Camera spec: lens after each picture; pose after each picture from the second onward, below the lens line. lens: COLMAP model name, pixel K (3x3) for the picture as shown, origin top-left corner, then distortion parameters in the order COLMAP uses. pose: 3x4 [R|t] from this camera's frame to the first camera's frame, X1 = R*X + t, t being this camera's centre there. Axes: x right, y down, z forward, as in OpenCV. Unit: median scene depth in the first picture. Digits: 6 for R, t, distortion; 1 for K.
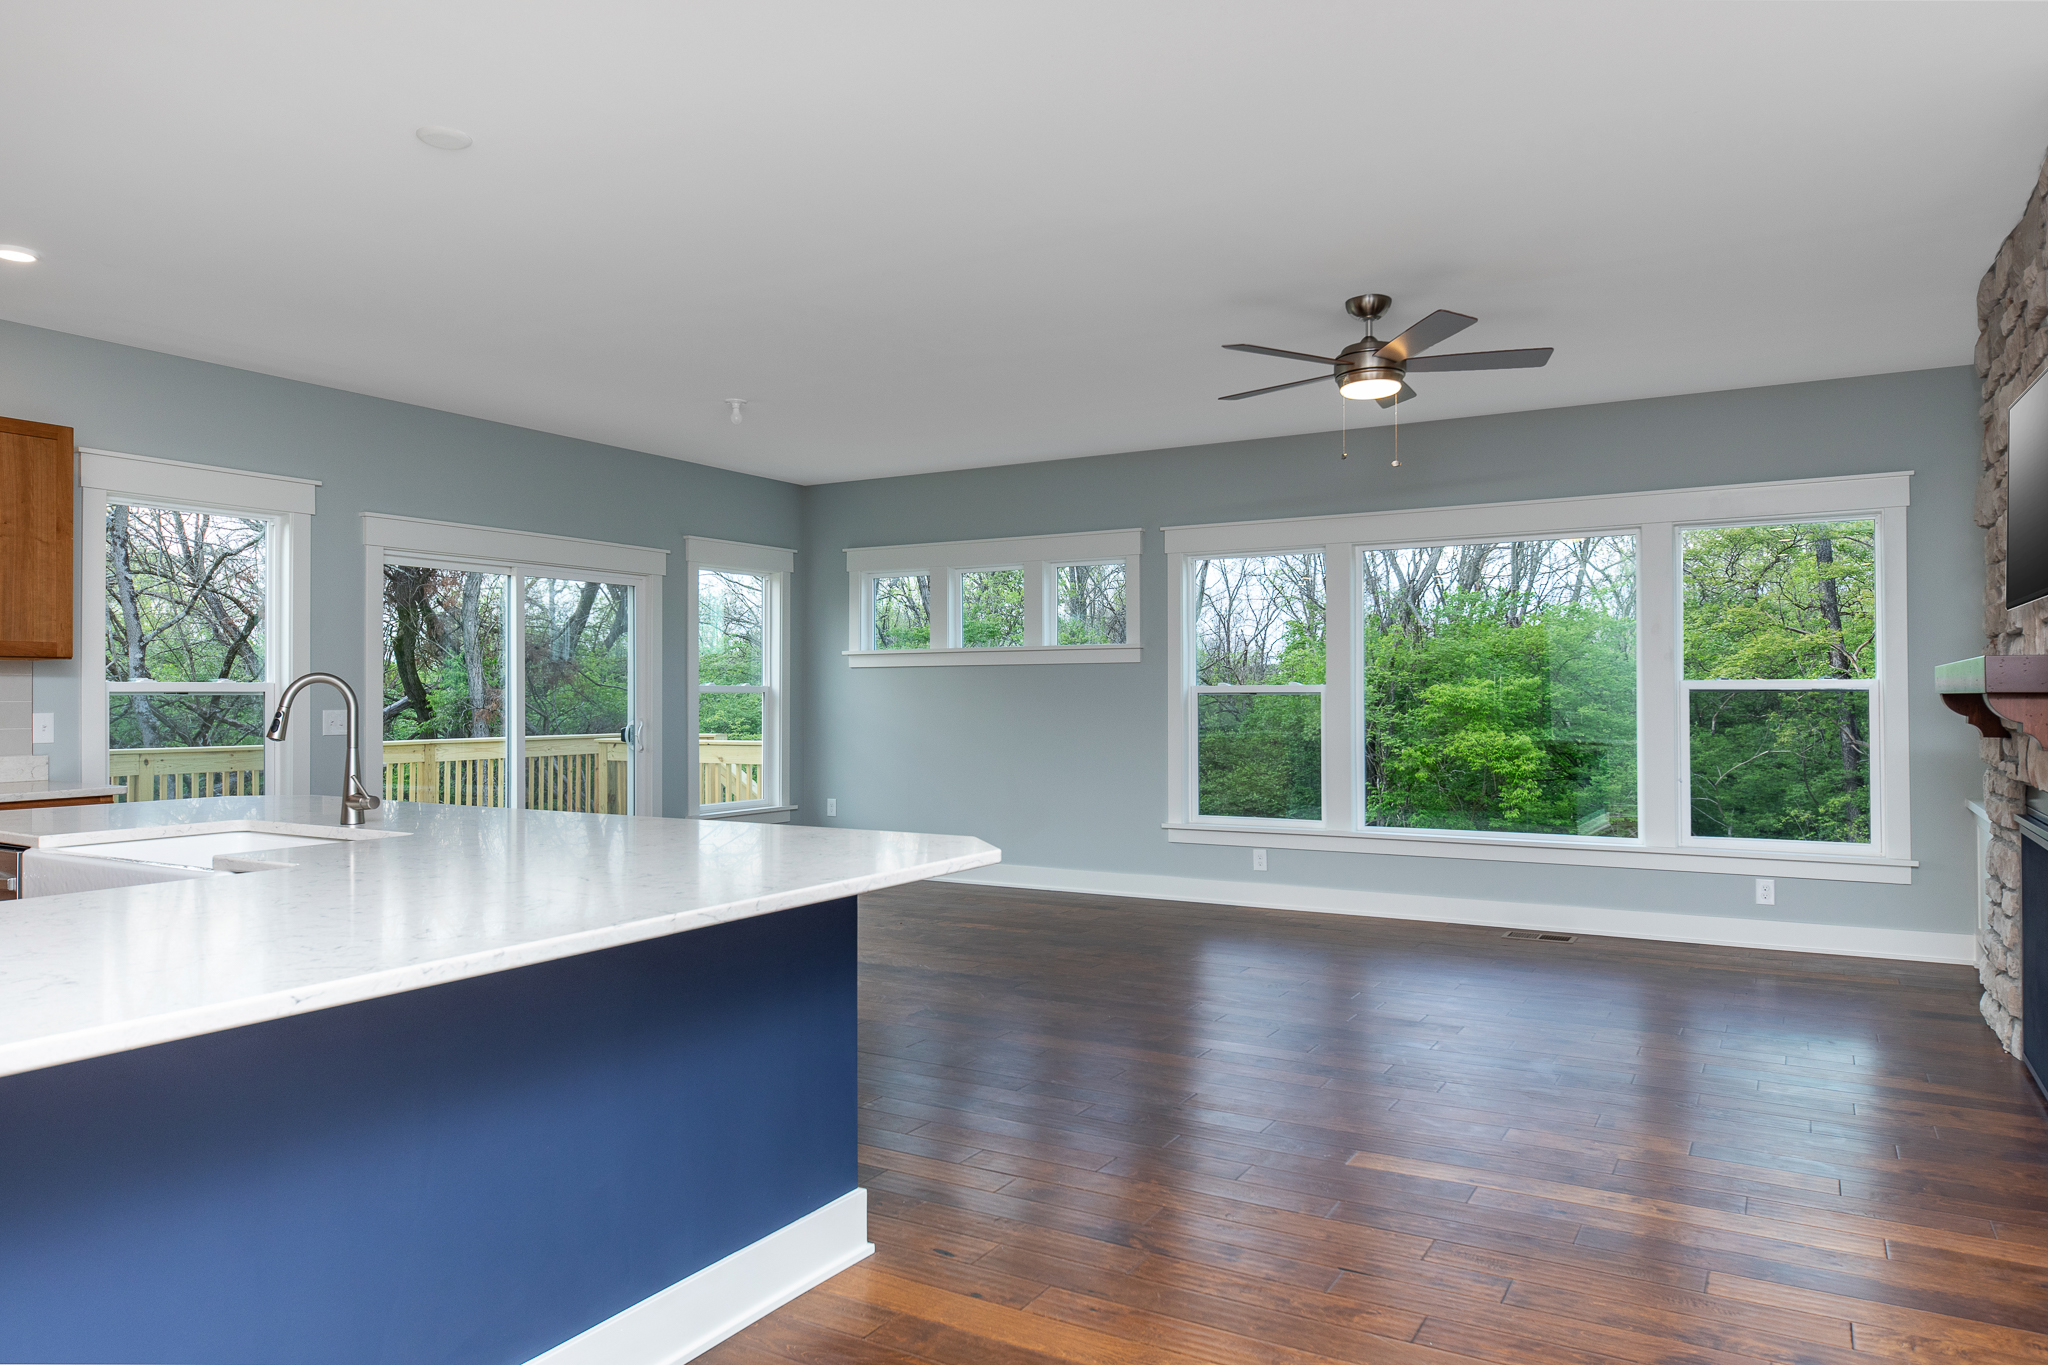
lens RADIAL K [[1301.7, 0, 1052.0], [0, 1301.7, 687.6], [0, 0, 1]] dist [0.015934, -0.010642]
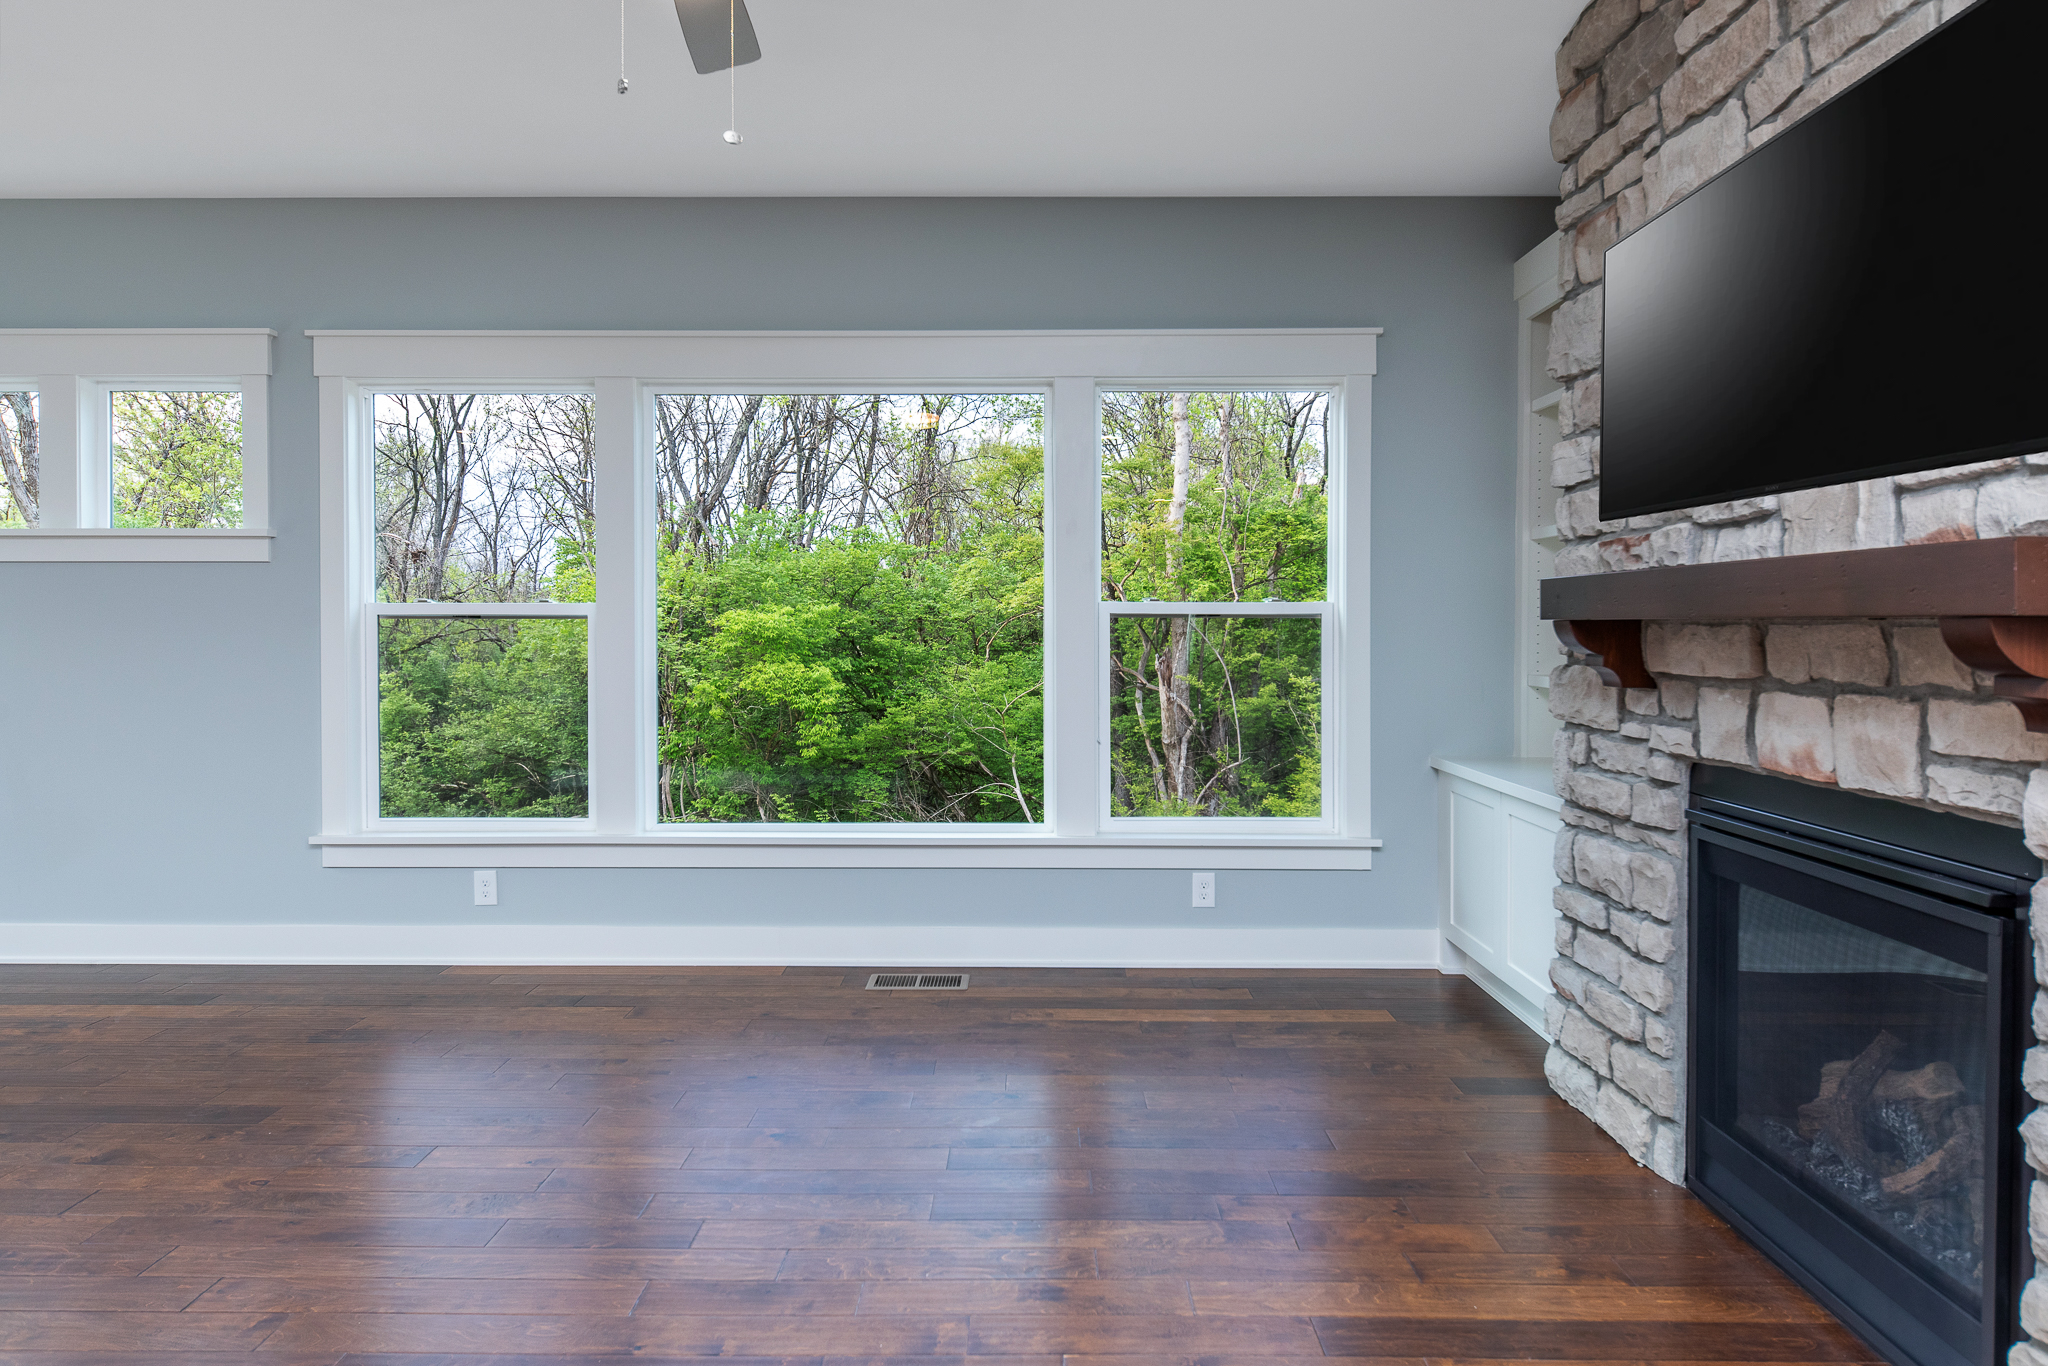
lens RADIAL K [[1301.7, 0, 991.1], [0, 1301.7, 658.0], [0, 0, 1]] dist [0.015934, -0.010642]
pose [[0.880590, -0.007113, 0.473826, 0.070441], [-0.008266, 0.999505, 0.030366, 0.003508], [-0.473807, -0.030656, 0.880095, 0.311875]]
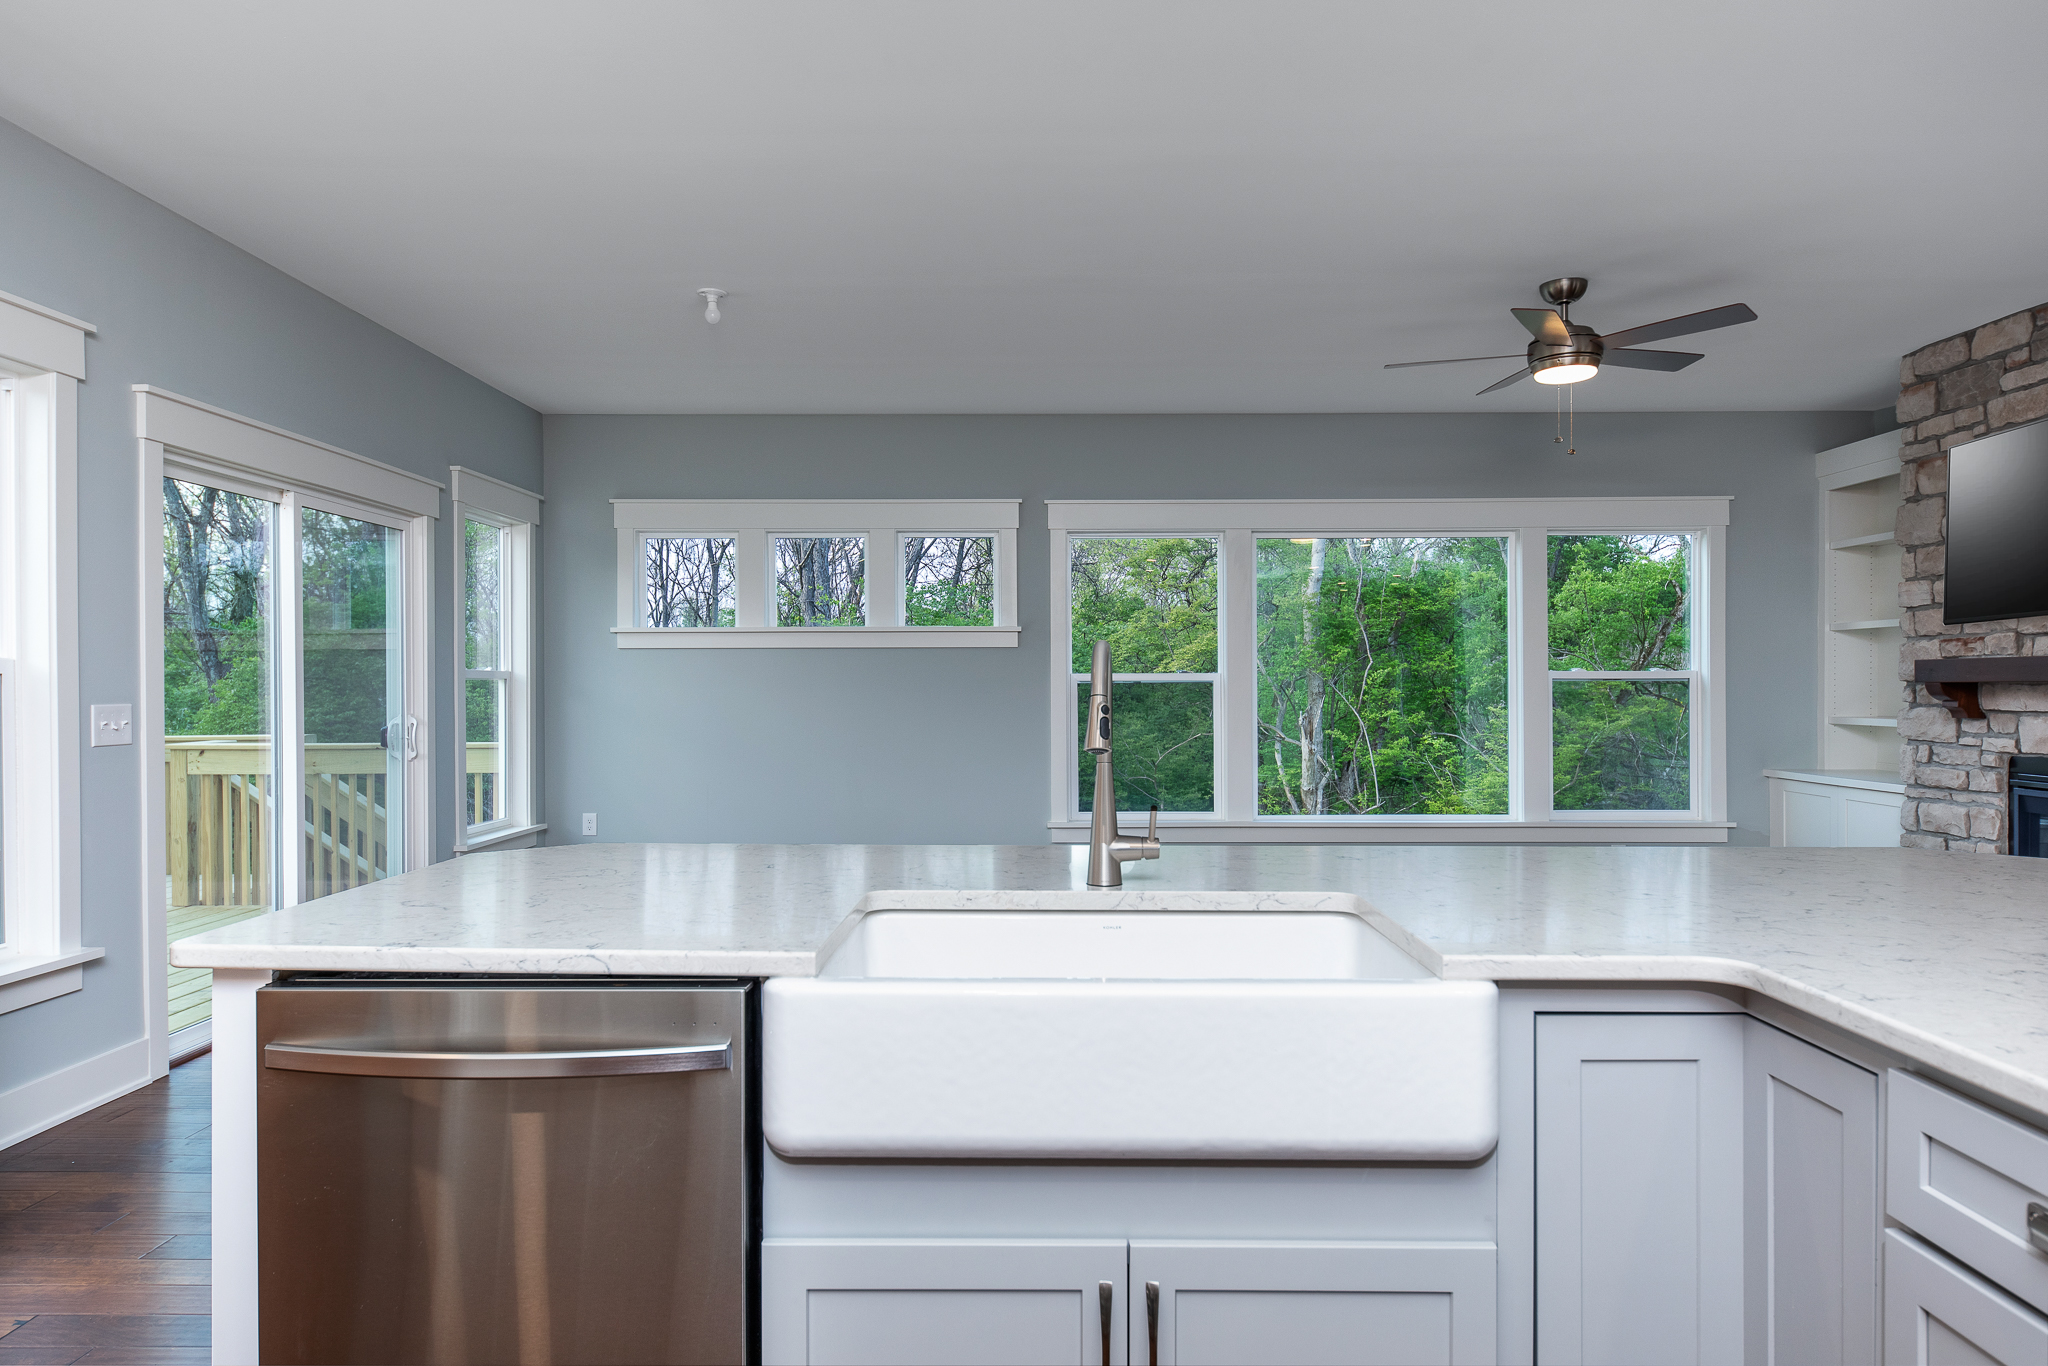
lens RADIAL K [[1301.7, 0, 1006.2], [0, 1301.7, 712.4], [0, 0, 1]] dist [0.015934, -0.010642]
pose [[0.874066, -0.009116, 0.485722, -0.361639], [-0.003443, 0.999683, 0.024958, 0.002969], [-0.485796, -0.023487, 0.873757, 0.197232]]
